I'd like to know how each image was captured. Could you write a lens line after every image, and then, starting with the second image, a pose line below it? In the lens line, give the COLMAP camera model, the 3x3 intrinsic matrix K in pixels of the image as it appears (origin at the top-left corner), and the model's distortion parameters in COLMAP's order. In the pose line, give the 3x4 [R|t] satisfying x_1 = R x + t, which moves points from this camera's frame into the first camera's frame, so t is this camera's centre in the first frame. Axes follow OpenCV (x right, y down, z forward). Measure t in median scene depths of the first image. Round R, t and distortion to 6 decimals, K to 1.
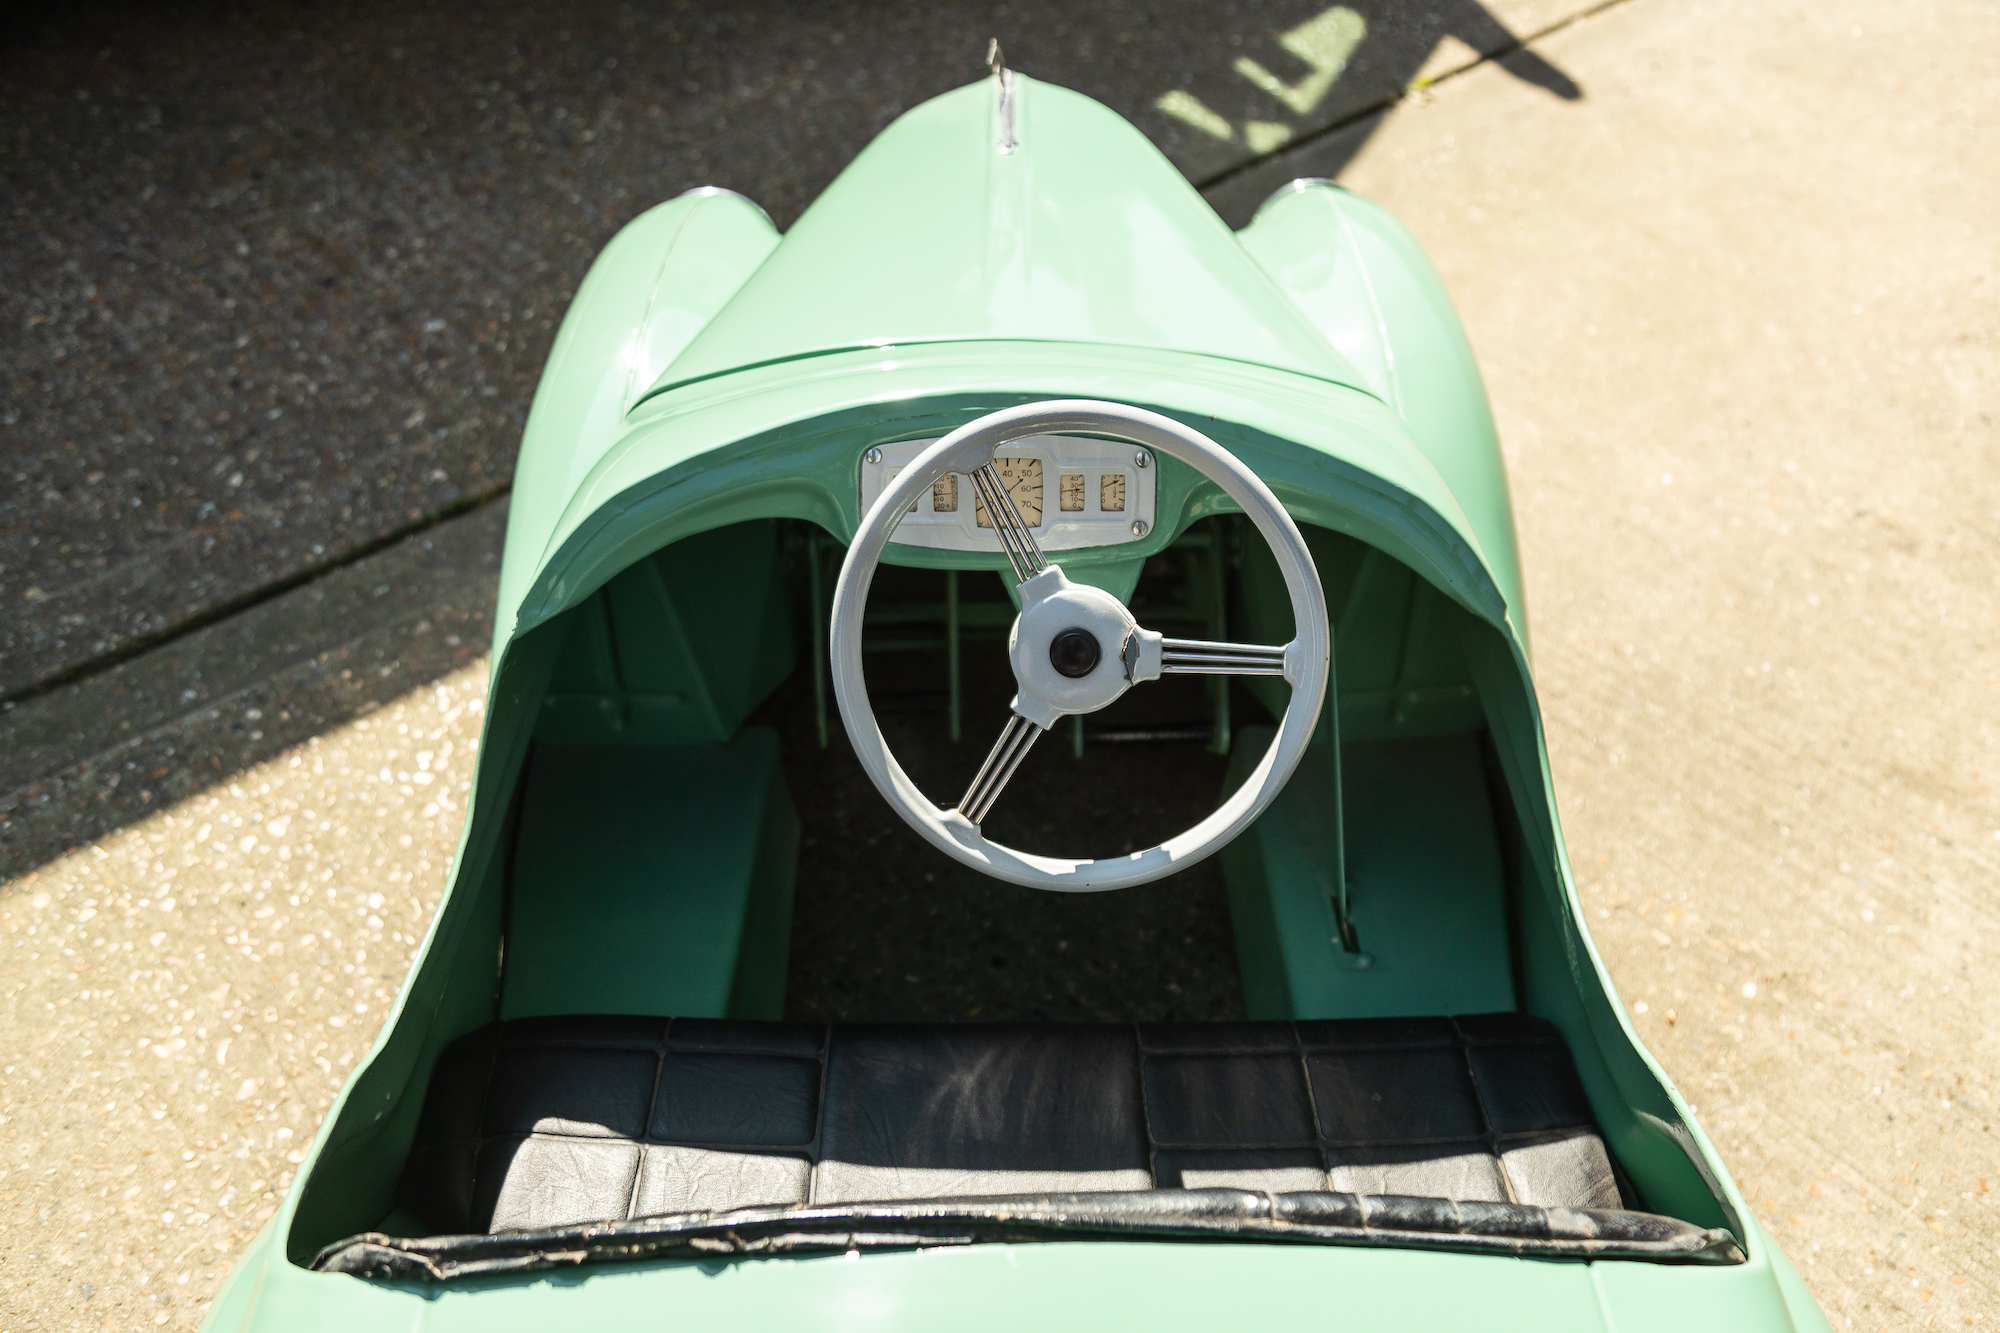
lens RADIAL K [[1643.7, 0, 1005.9], [0, 1643.7, 662.6], [0, 0, 1]] dist [0.009901, 0.008753]
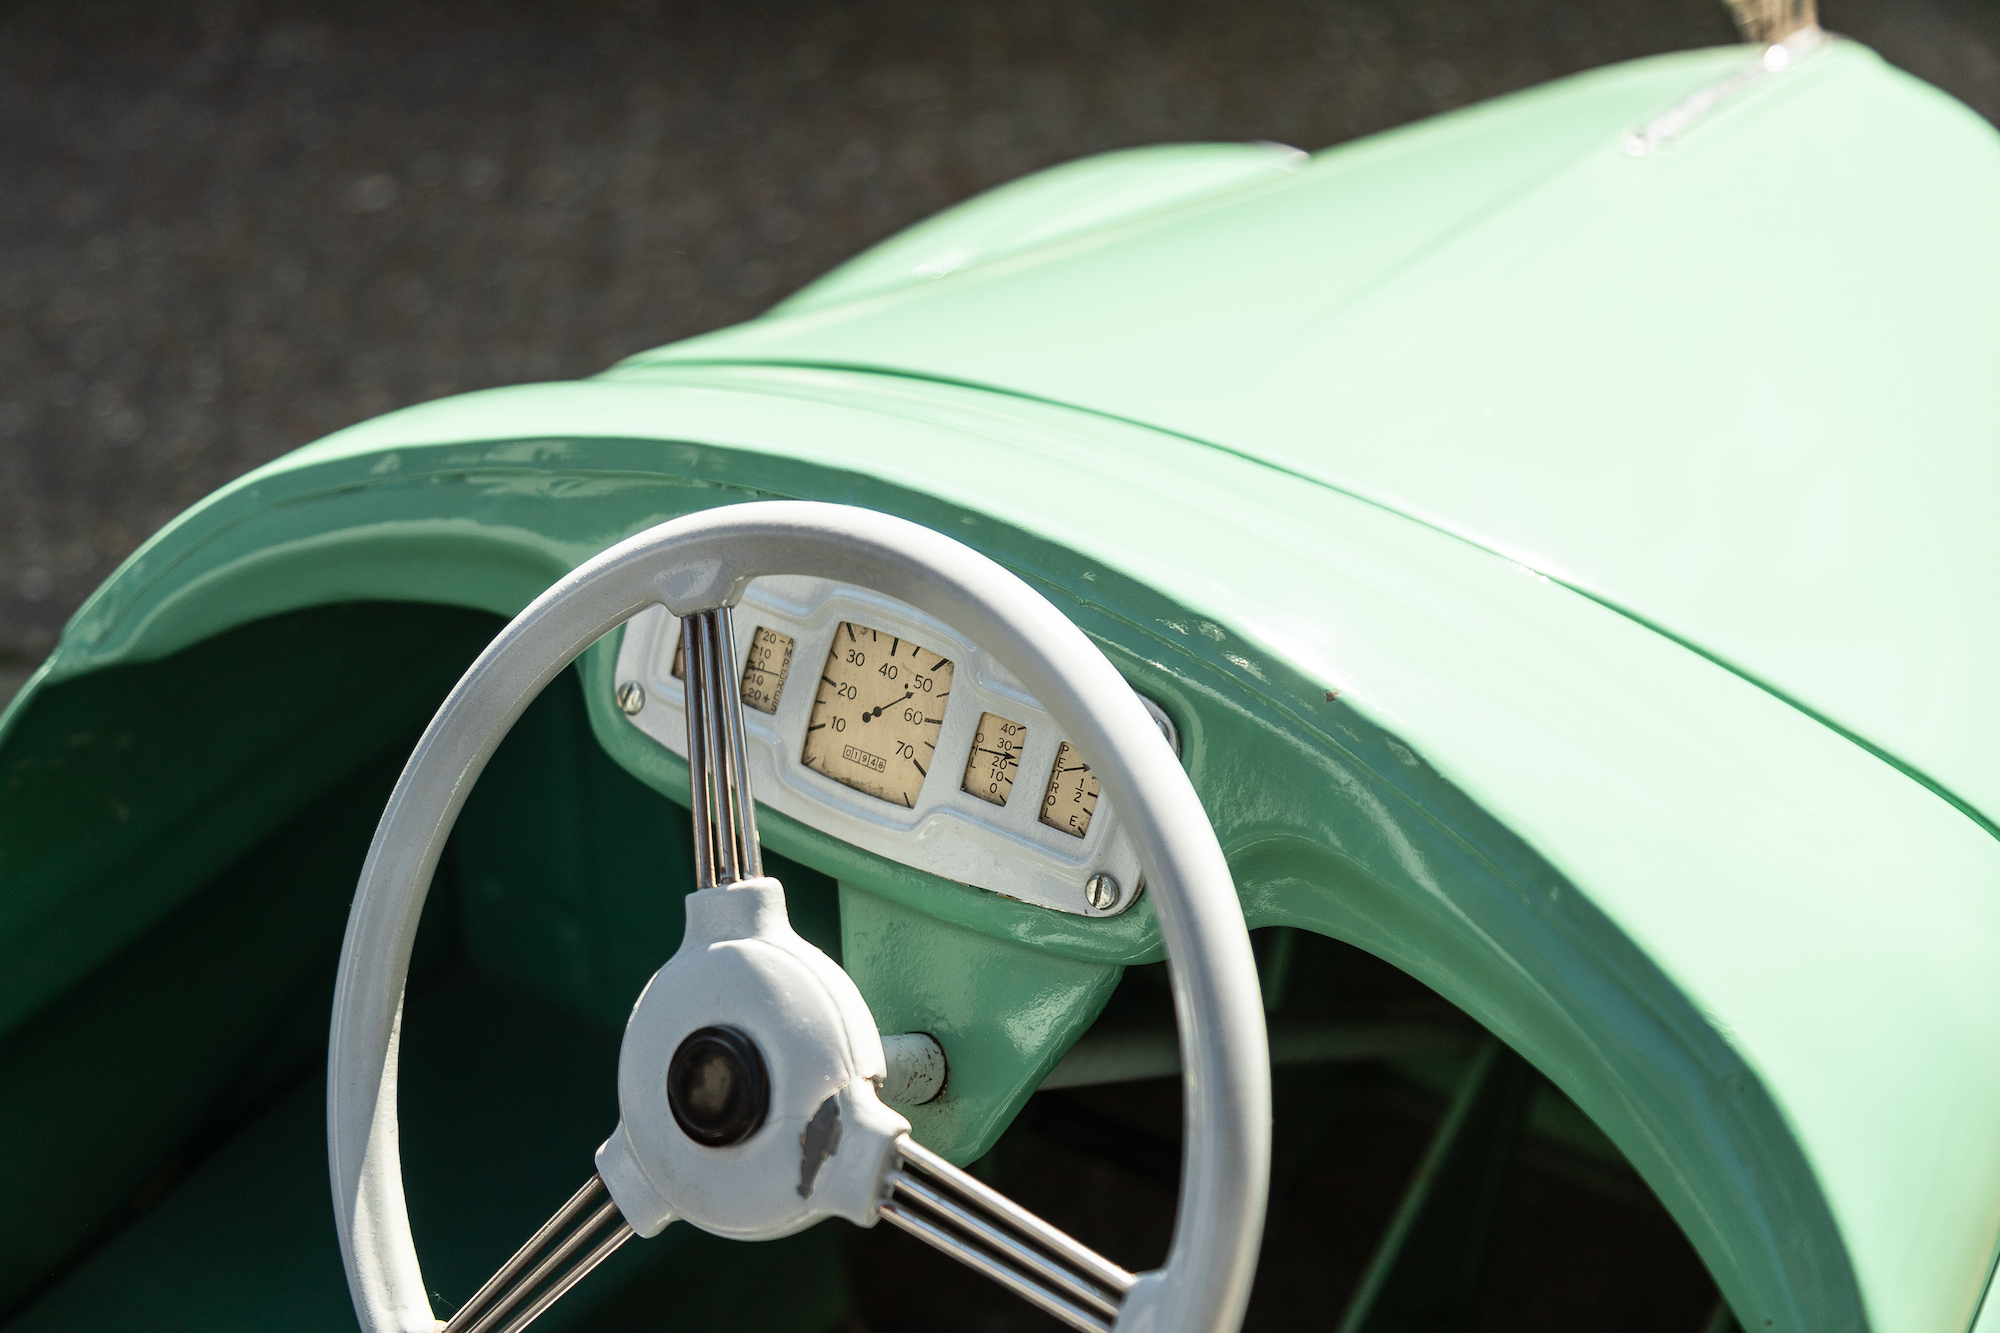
lens RADIAL K [[2651.3, 0, 1001.9], [0, 2651.3, 671.5], [0, 0, 1]] dist [0.002061, 0.000000]
pose [[0.824273, 0.304871, -0.477103, 0.365540], [-0.368040, 0.928847, -0.042313, -0.095386], [0.430256, 0.210470, 0.877828, 0.383484]]
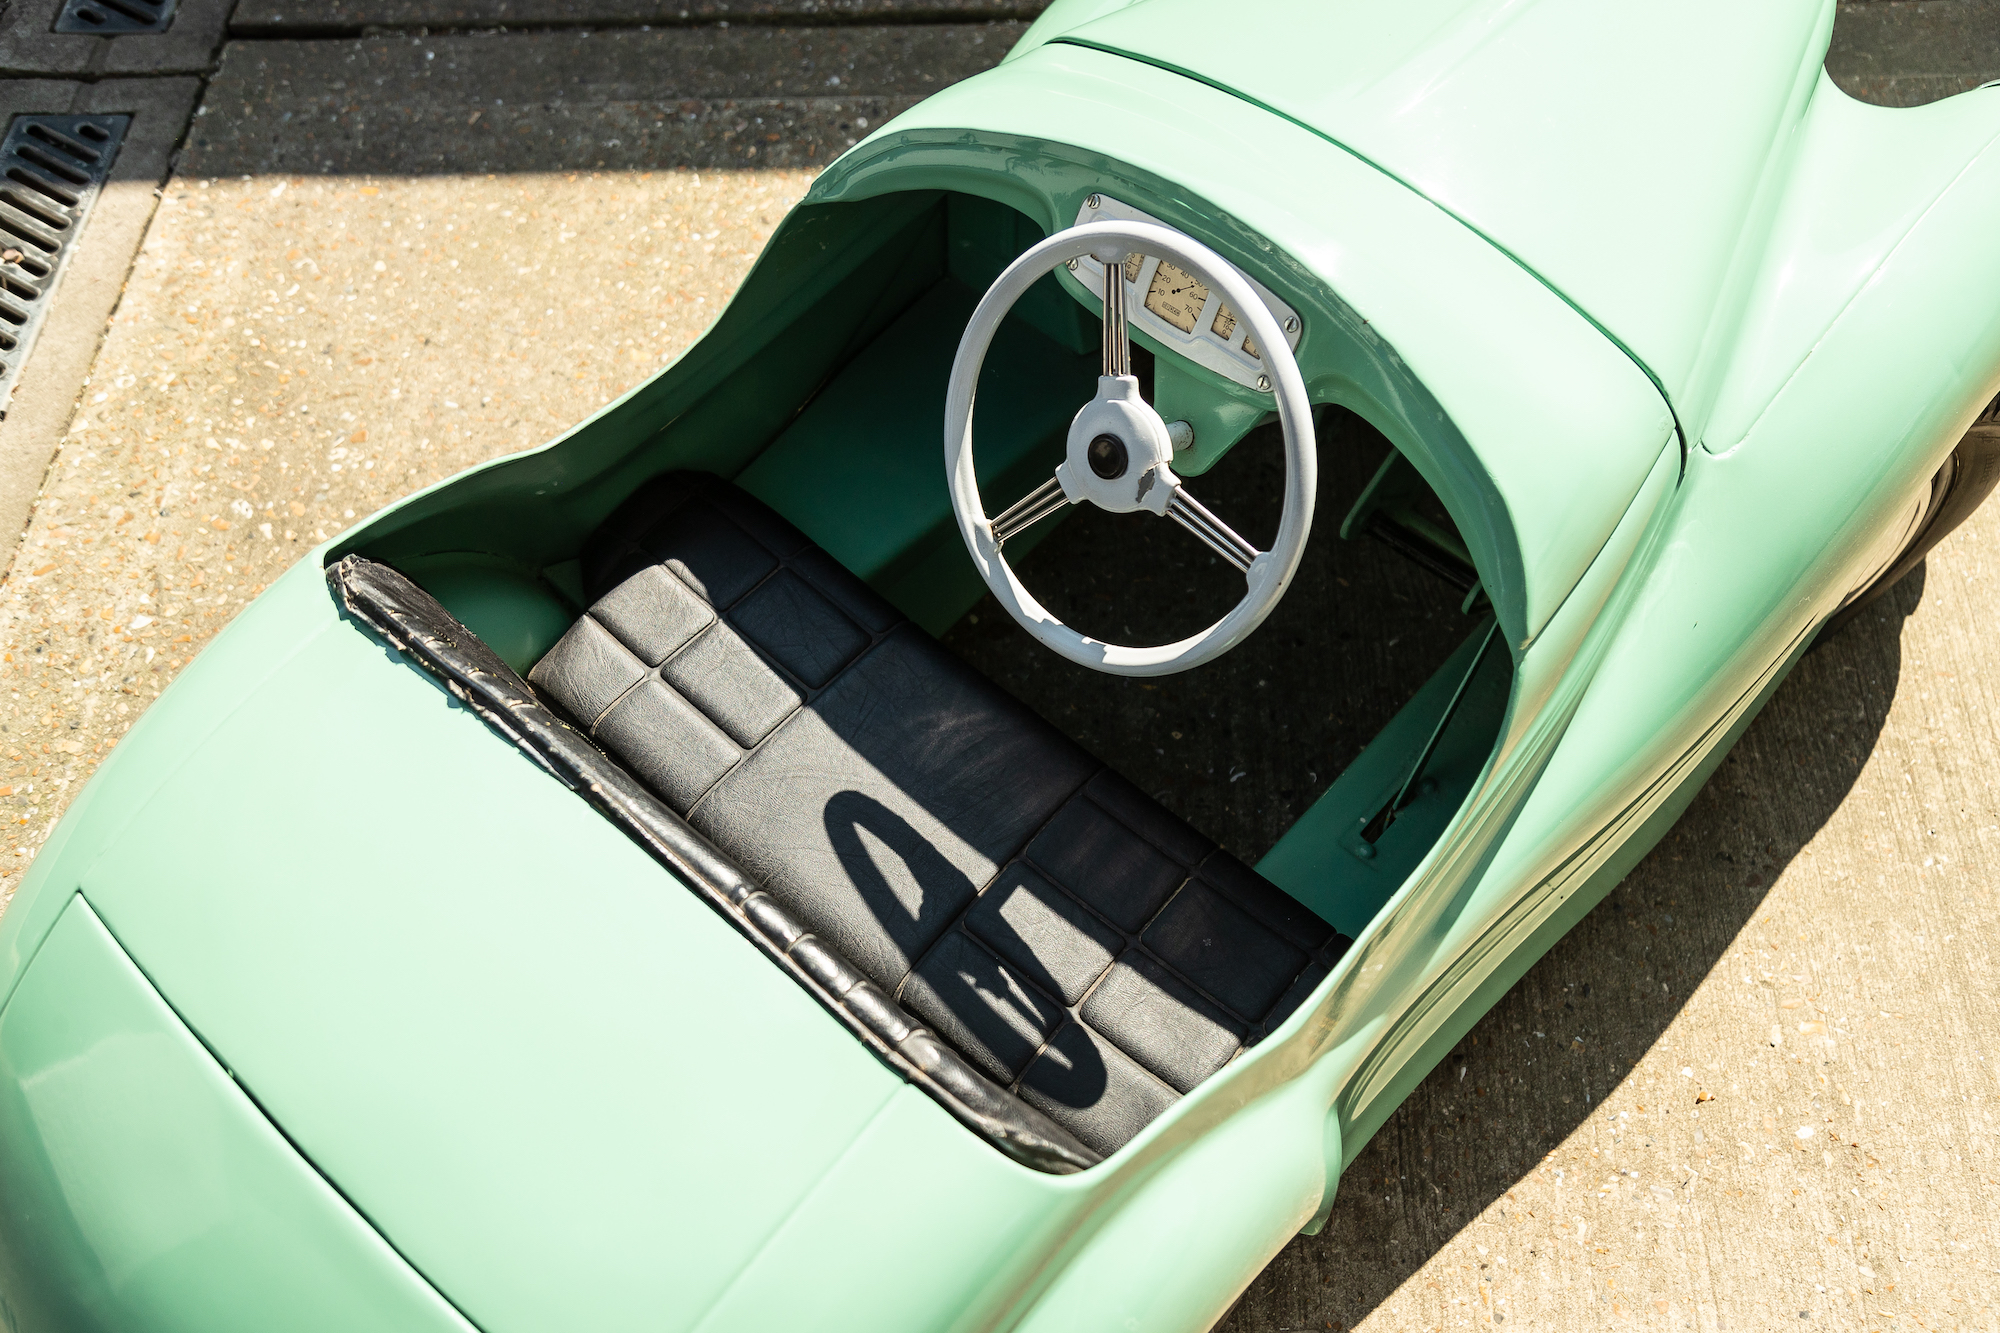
lens RADIAL K [[1771.0, 0, 994.4], [0, 1771.0, 668.4], [0, 0, 1]] dist [-0.005442, -0.004435]
pose [[0.747564, 0.552768, -0.368234, 0.464897], [-0.417527, 0.822272, 0.386703, -0.293798], [0.516546, -0.135338, 0.845496, -0.056837]]
